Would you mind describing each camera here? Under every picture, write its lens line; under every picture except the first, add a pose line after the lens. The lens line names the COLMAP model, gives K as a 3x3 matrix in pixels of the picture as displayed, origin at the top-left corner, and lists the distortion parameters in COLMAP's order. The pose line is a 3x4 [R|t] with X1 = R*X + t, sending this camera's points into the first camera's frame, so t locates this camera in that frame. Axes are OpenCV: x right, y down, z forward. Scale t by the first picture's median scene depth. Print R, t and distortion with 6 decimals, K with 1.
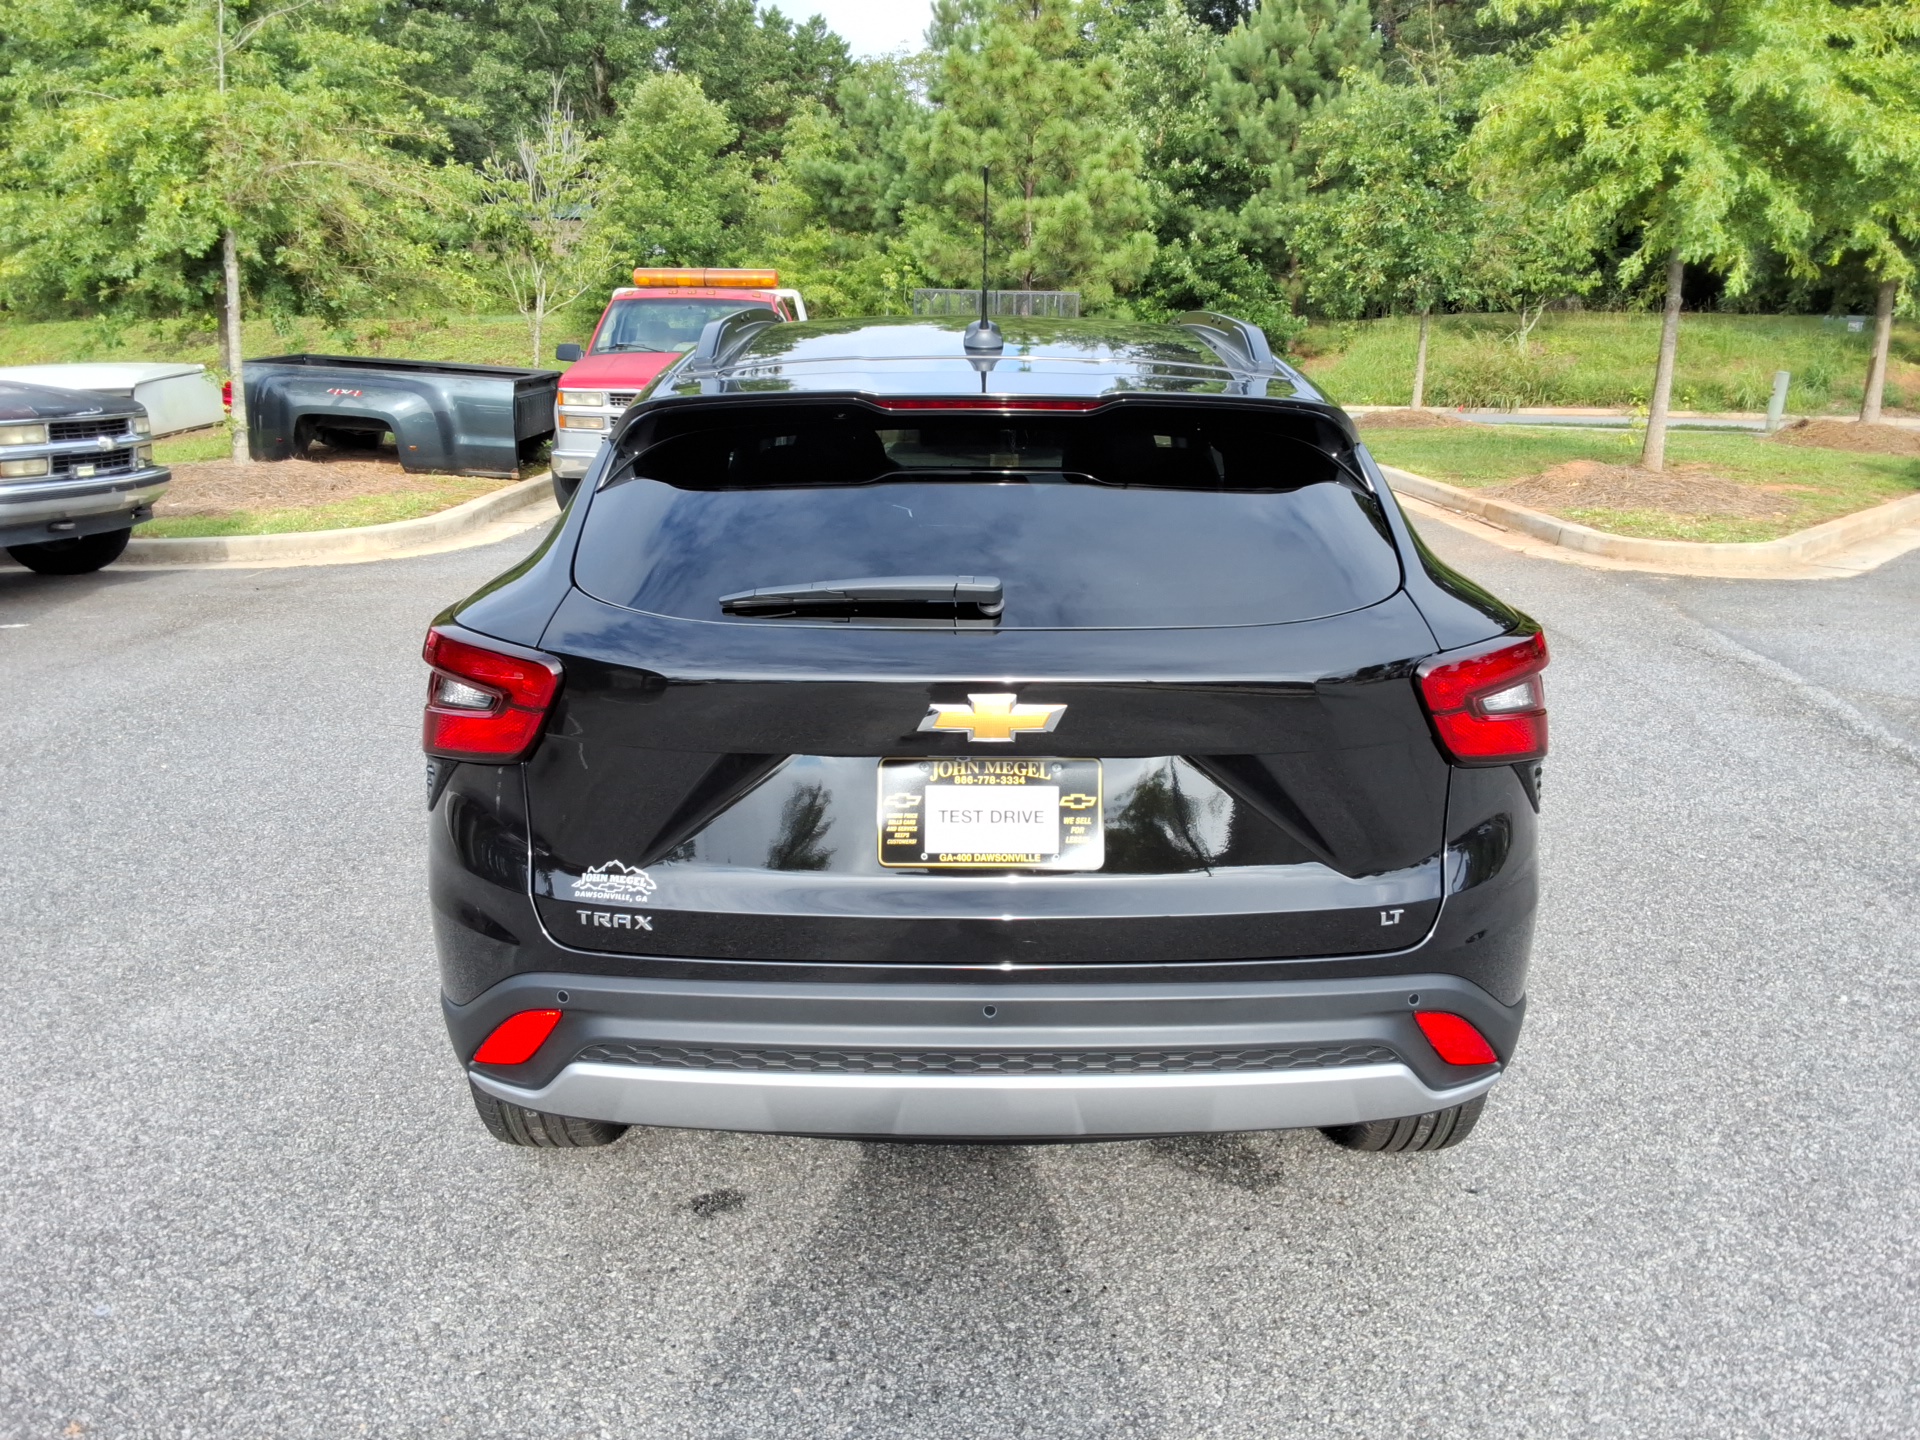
lens RADIAL K [[1537.9, 0, 972.4], [0, 1537.9, 706.4], [0, 0, 1]] dist [0.083012, -0.139179]
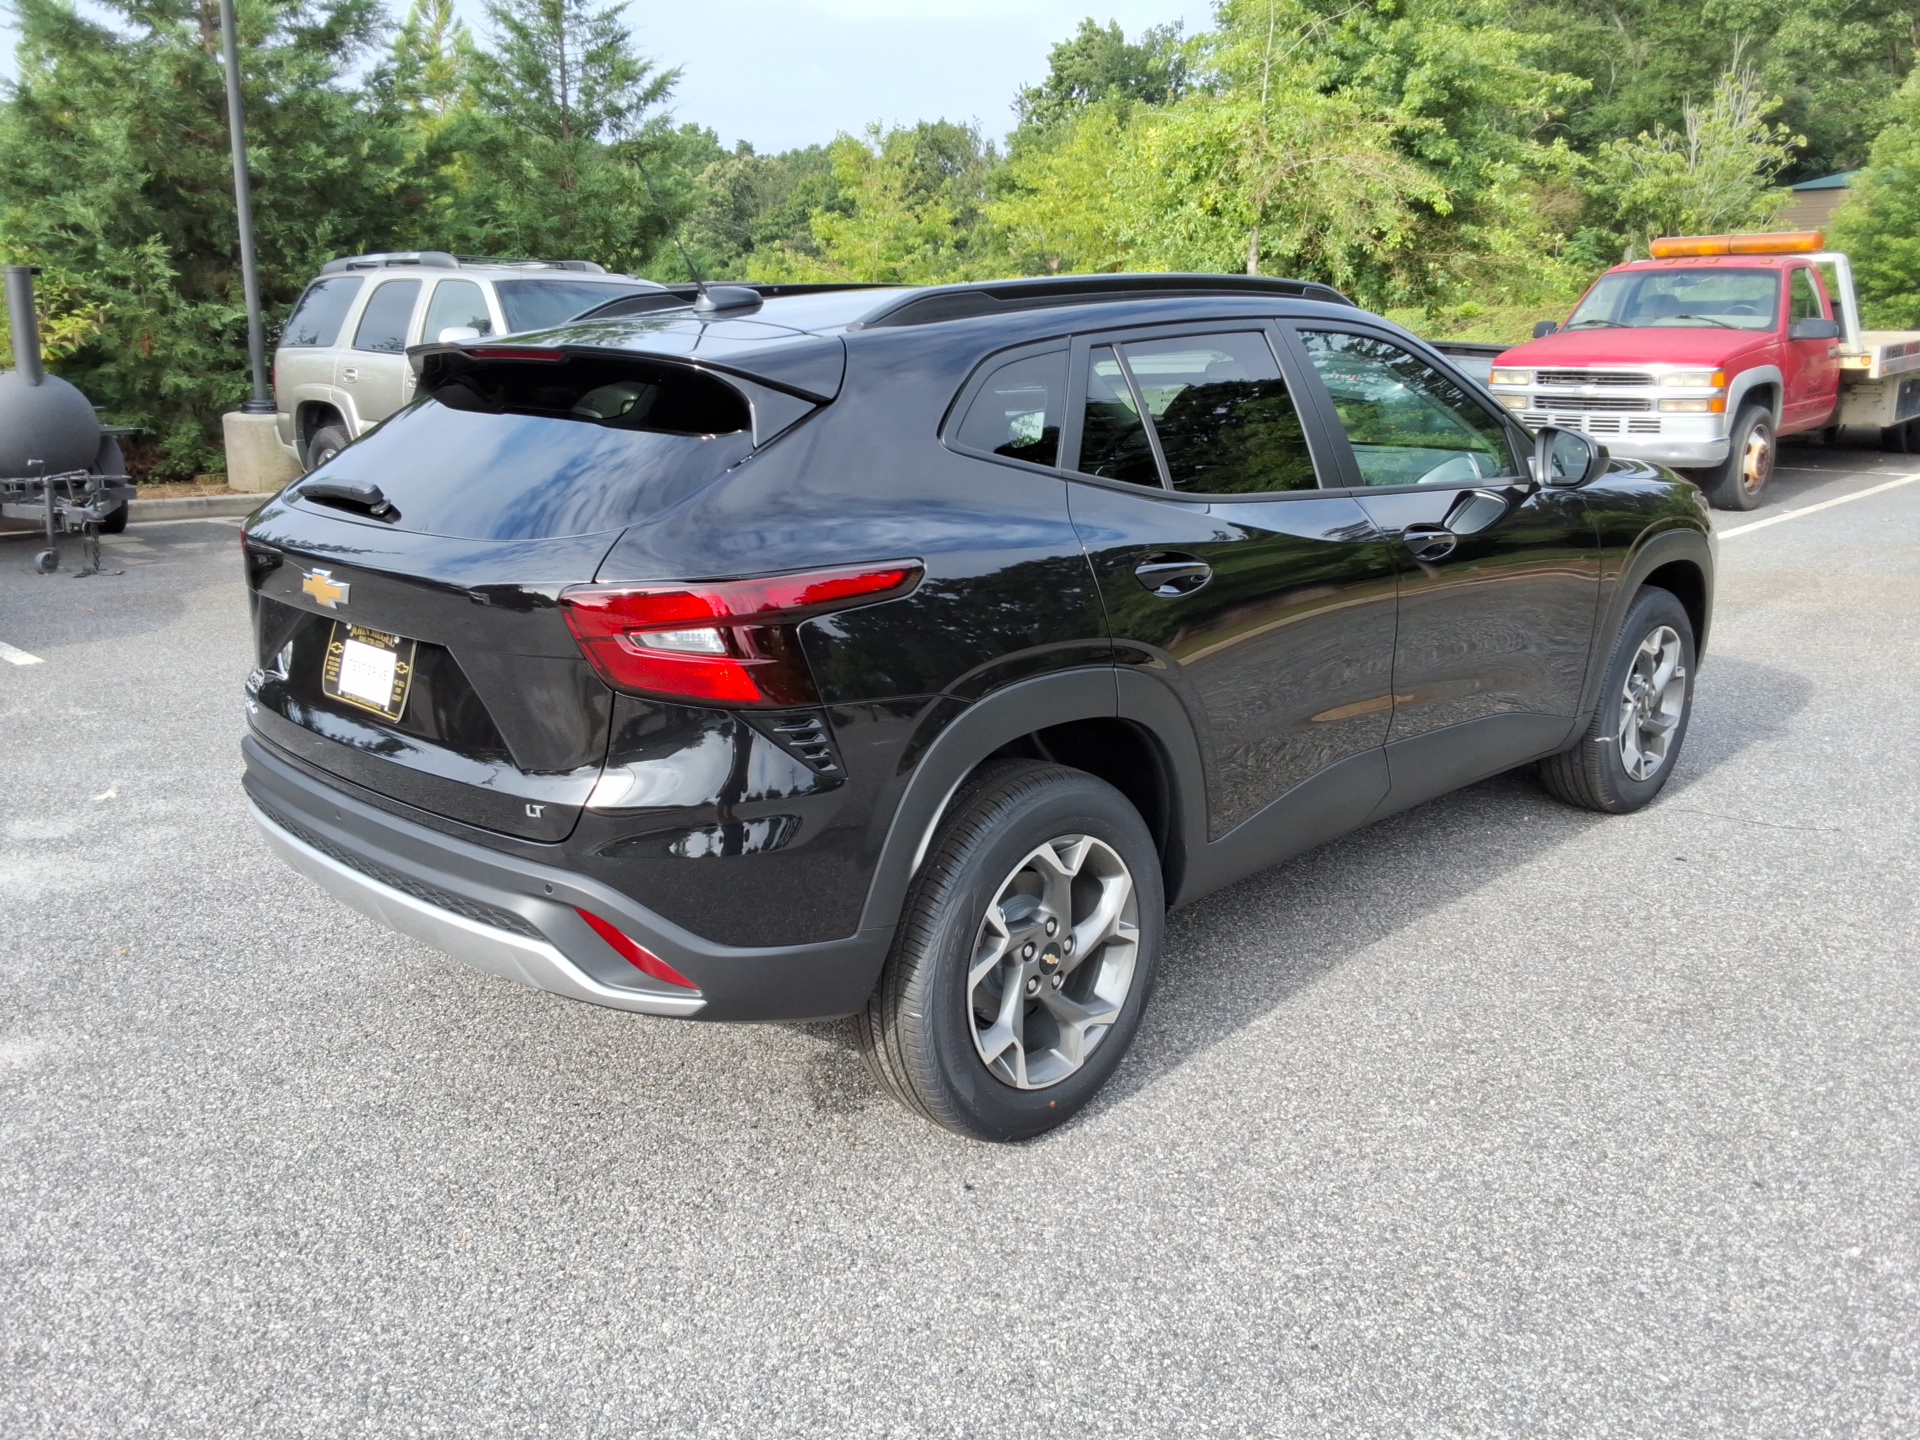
lens RADIAL K [[1552.7, 0, 964.4], [0, 1552.7, 694.3], [0, 0, 1]] dist [0.079181, -0.138891]
pose [[0.704255, 0.150705, -0.693768, 0.212520], [-0.150210, 0.986717, 0.061861, -0.011010], [0.693875, 0.060645, 0.717537, 0.065645]]
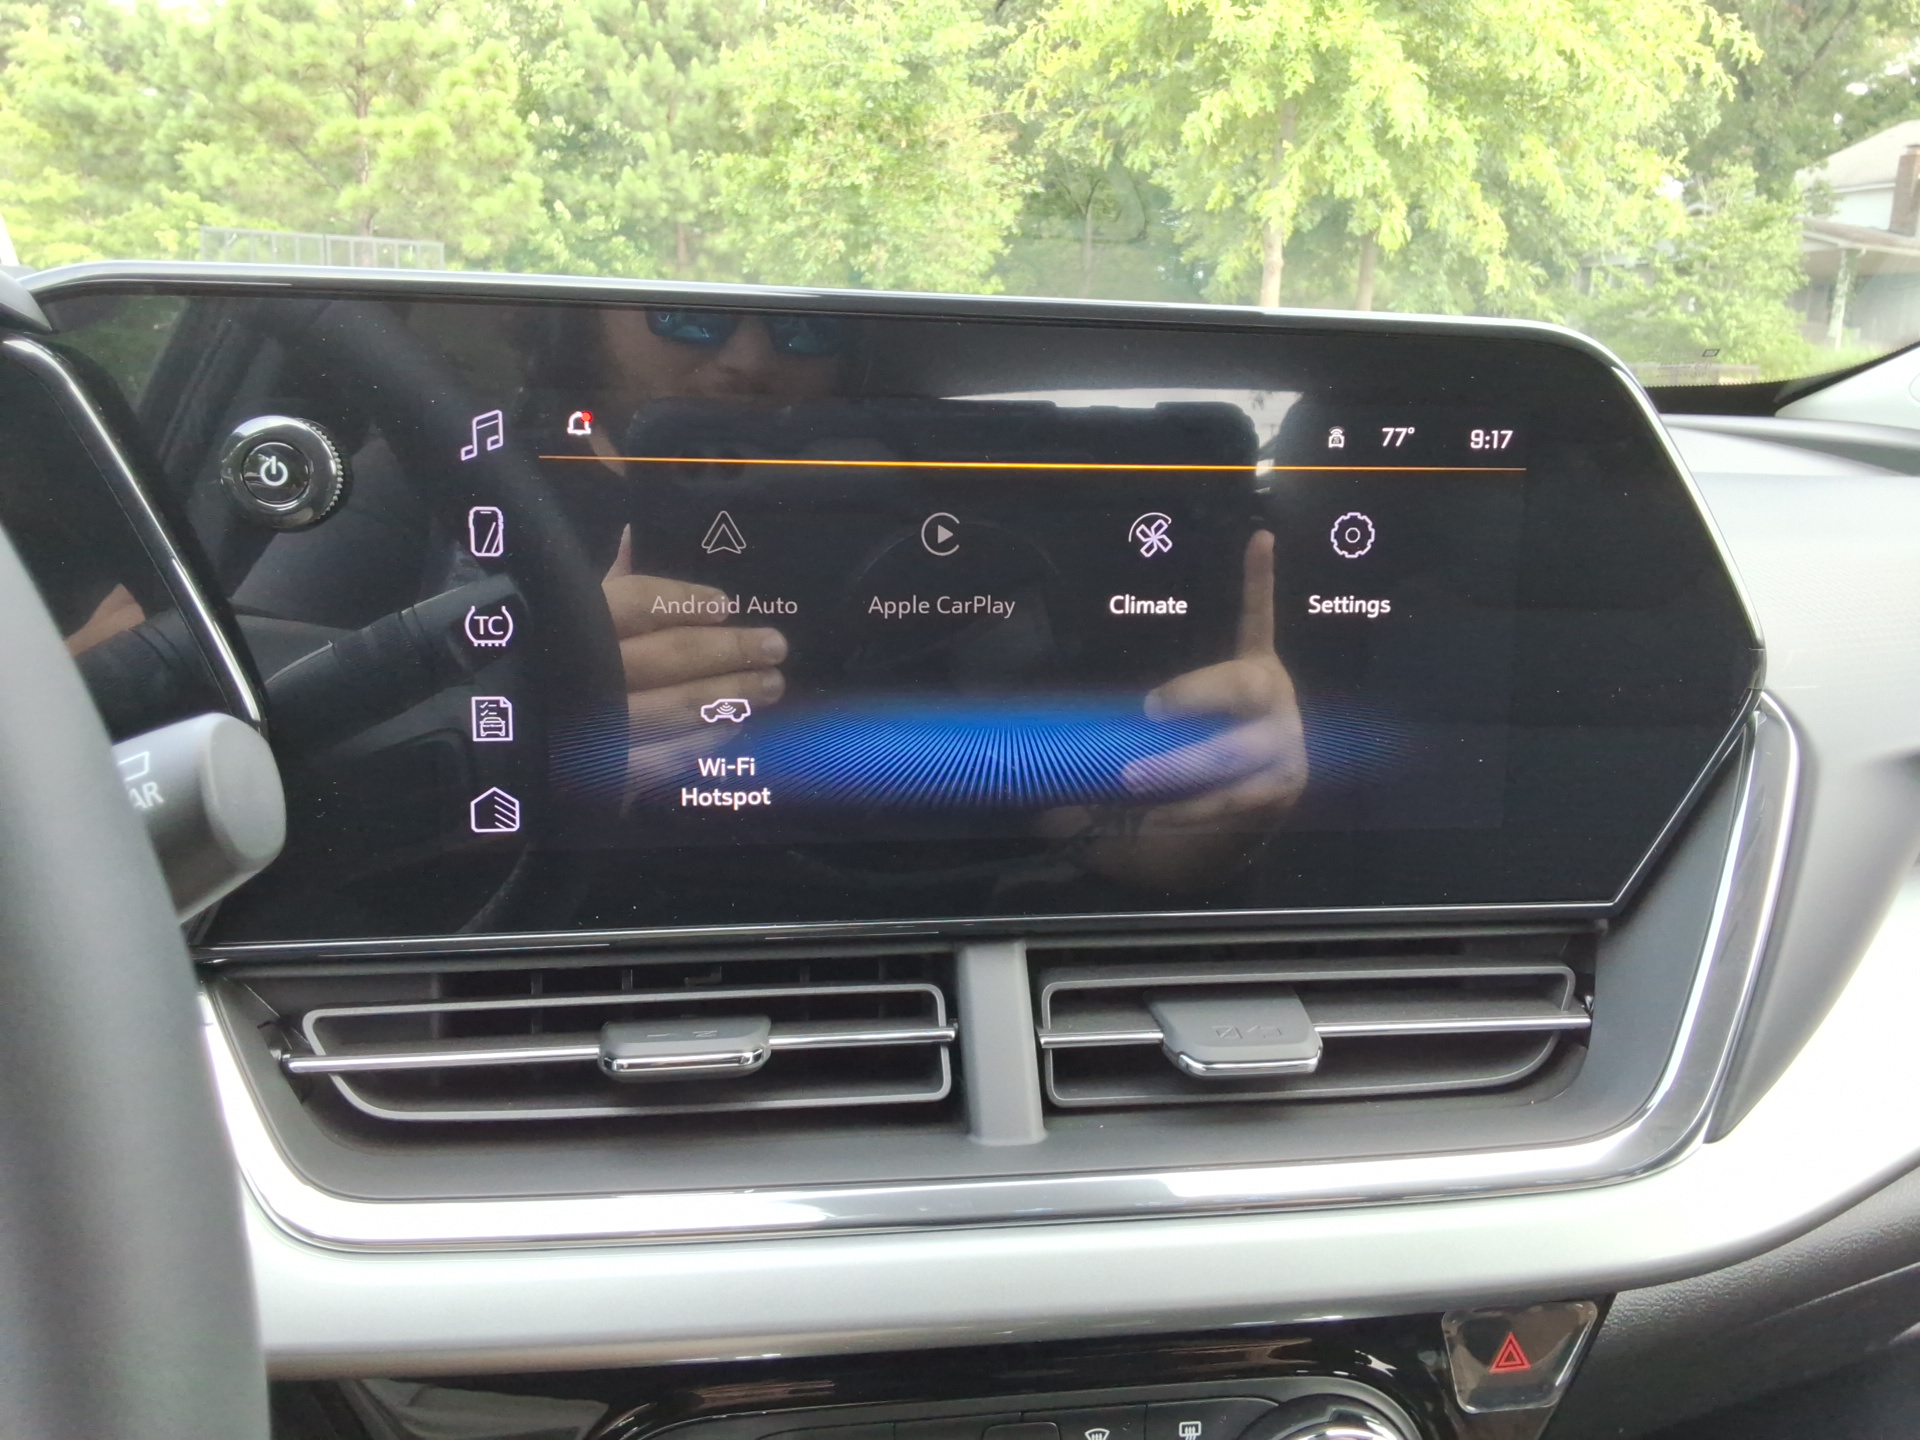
lens RADIAL K [[1545.0, 0, 991.1], [0, 1545.0, 721.5], [0, 0, 1]] dist [0.074590, -0.138203]
pose [[0.913508, -0.062404, 0.402006, -0.014798], [0.062695, 0.997955, 0.012449, -0.049175], [-0.401960, 0.013831, 0.915553, 0.352494]]
